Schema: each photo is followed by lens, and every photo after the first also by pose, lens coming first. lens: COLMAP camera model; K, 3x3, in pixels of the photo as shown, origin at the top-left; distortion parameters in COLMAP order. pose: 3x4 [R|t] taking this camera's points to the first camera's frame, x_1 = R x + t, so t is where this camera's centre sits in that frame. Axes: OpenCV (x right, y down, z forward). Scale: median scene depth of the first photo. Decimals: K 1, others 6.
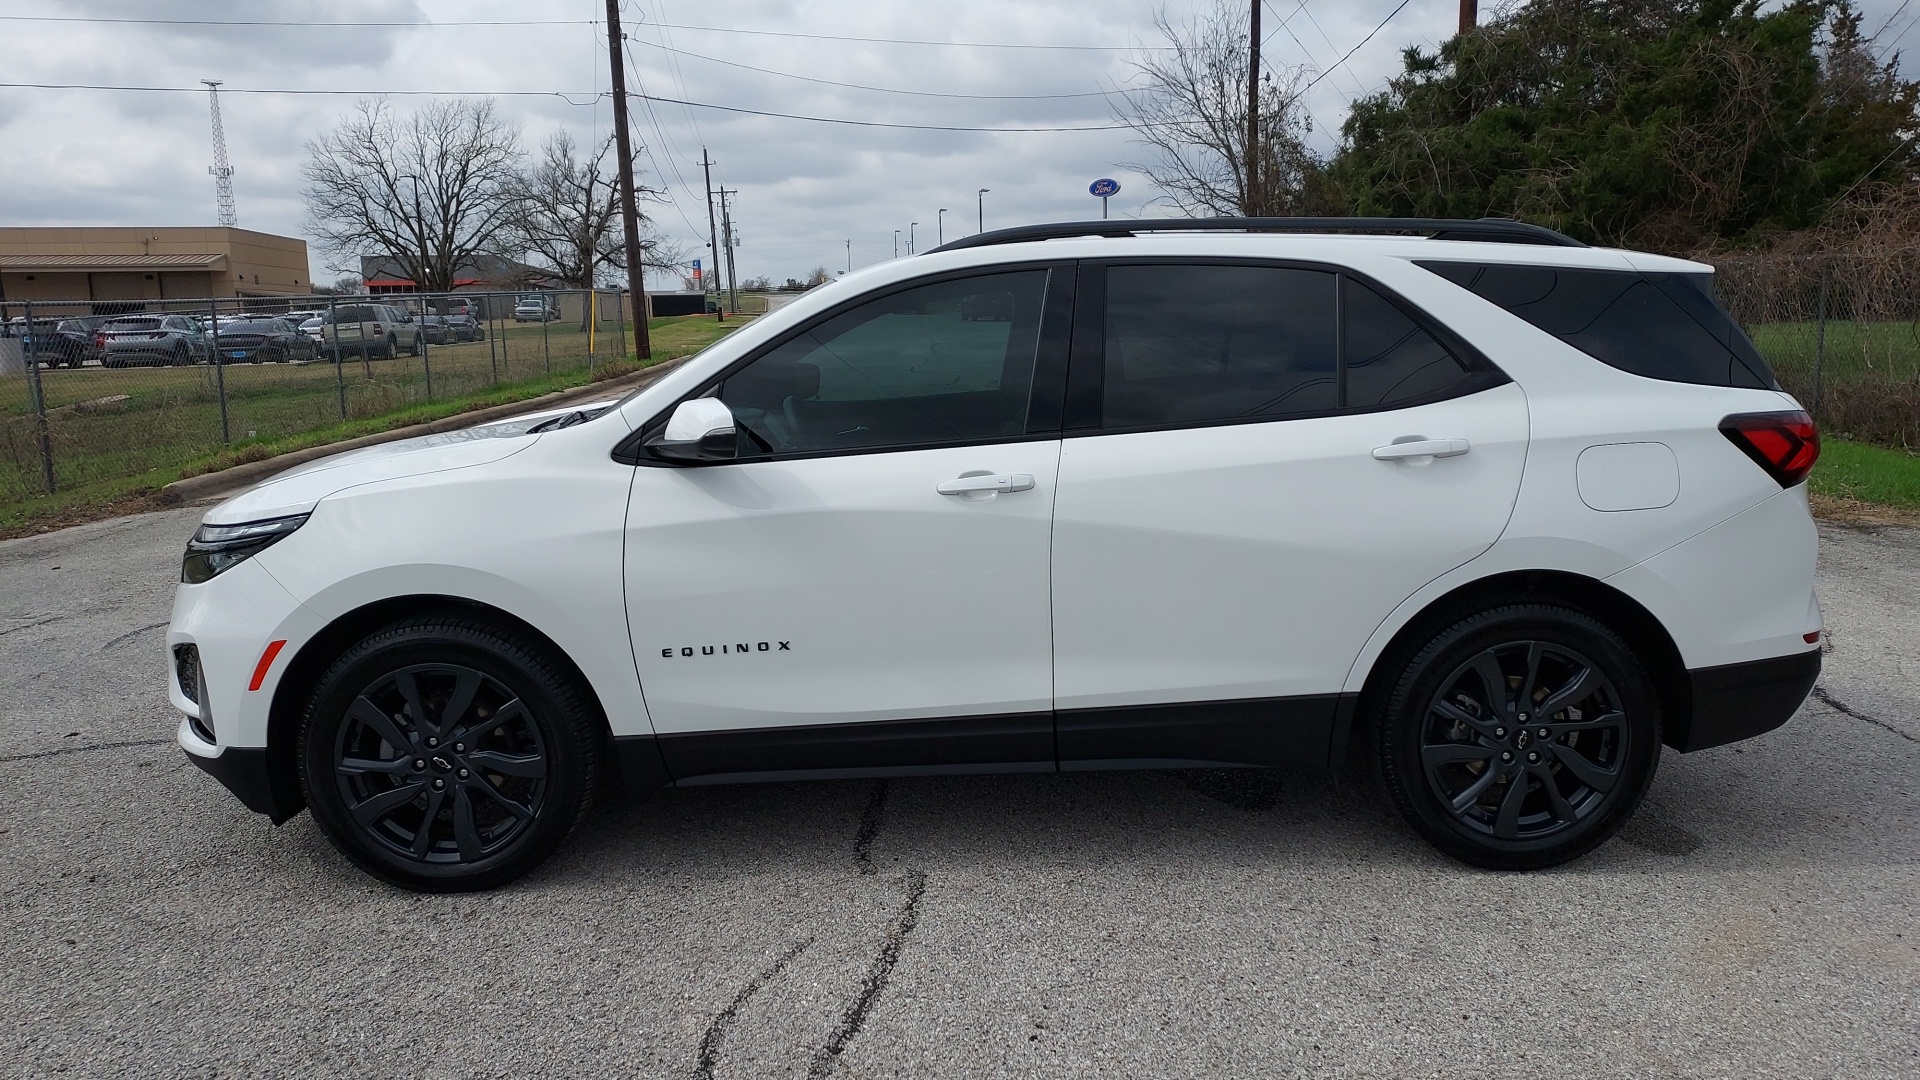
lens RADIAL K [[1395.8, 0, 966.1], [0, 1395.8, 542.5], [0, 0, 1]] dist [0.051975, -0.014705]
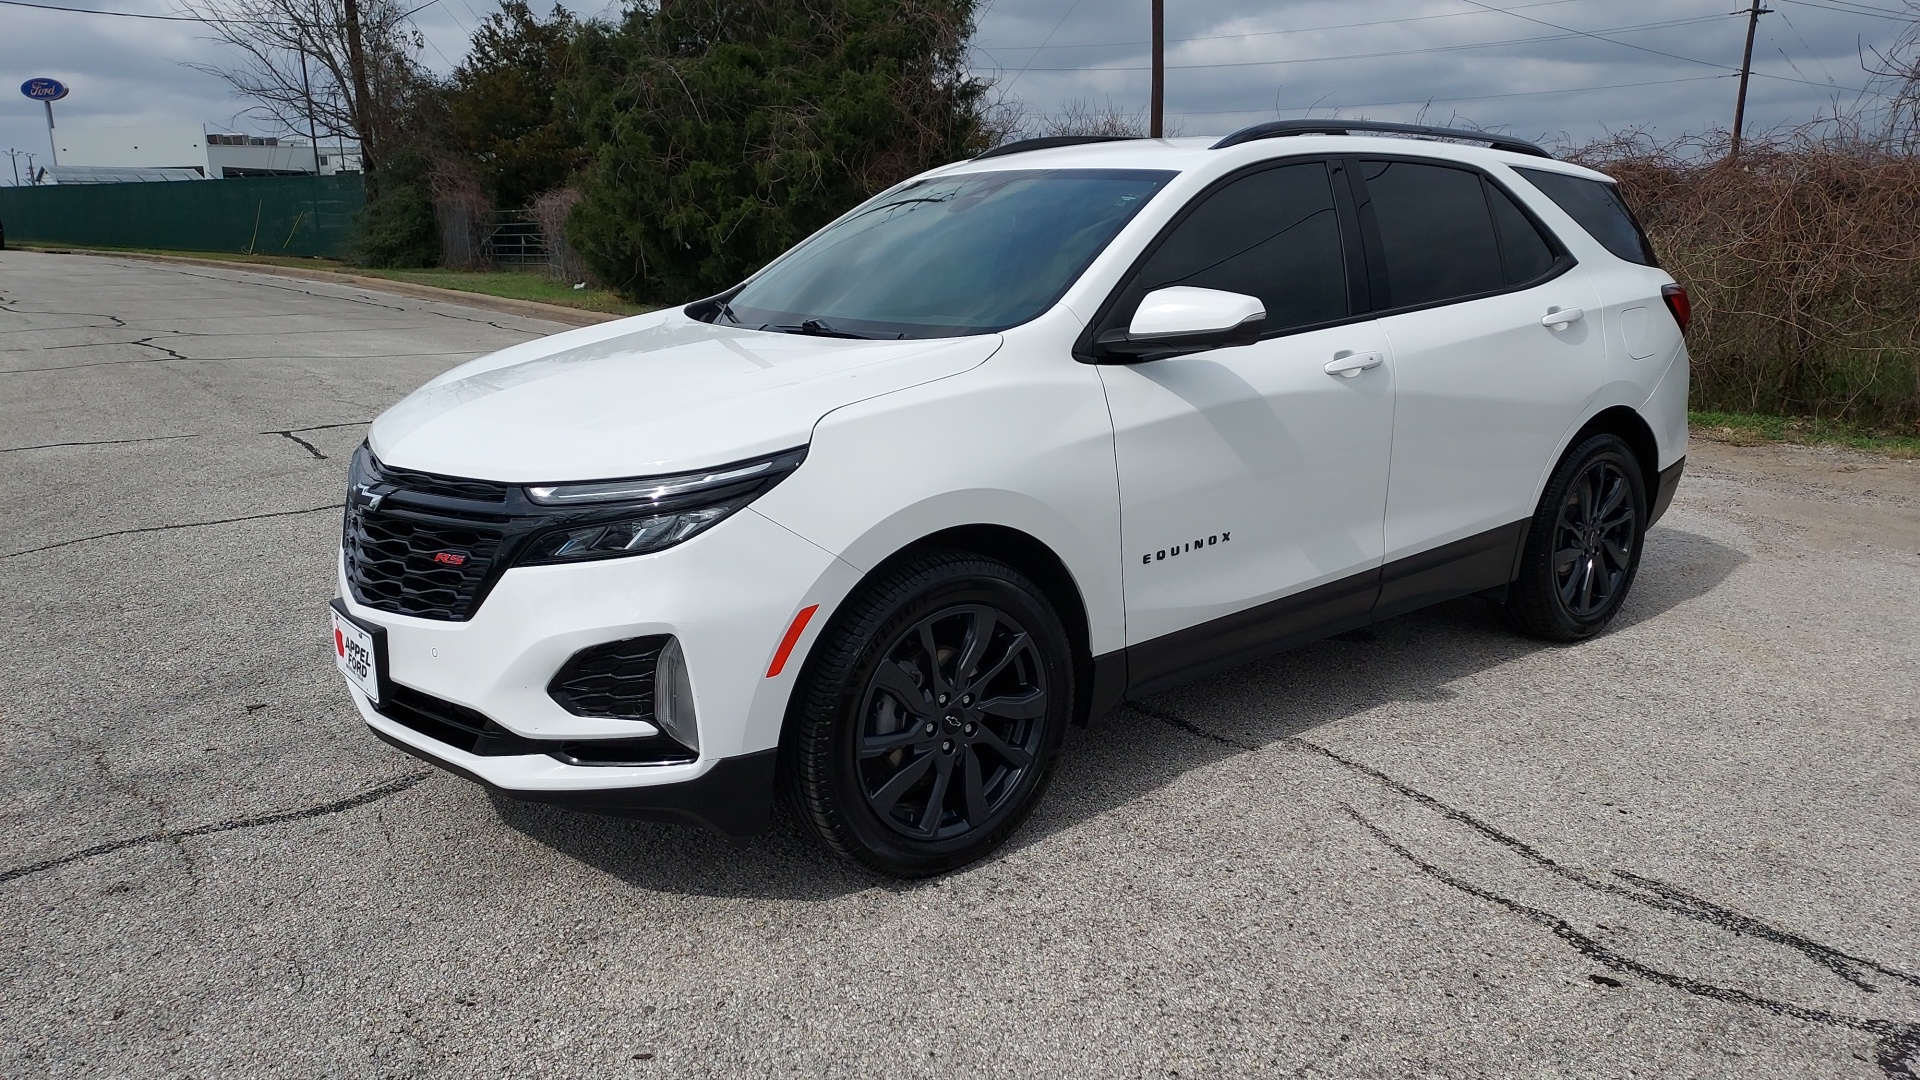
lens RADIAL K [[1395.8, 0, 968.5], [0, 1395.8, 554.6], [0, 0, 1]] dist [0.051975, -0.014705]
pose [[0.786653, -0.132399, 0.603032, -0.865240], [0.101111, 0.991175, 0.085719, -0.017801], [-0.609059, -0.006458, 0.793098, 0.311729]]
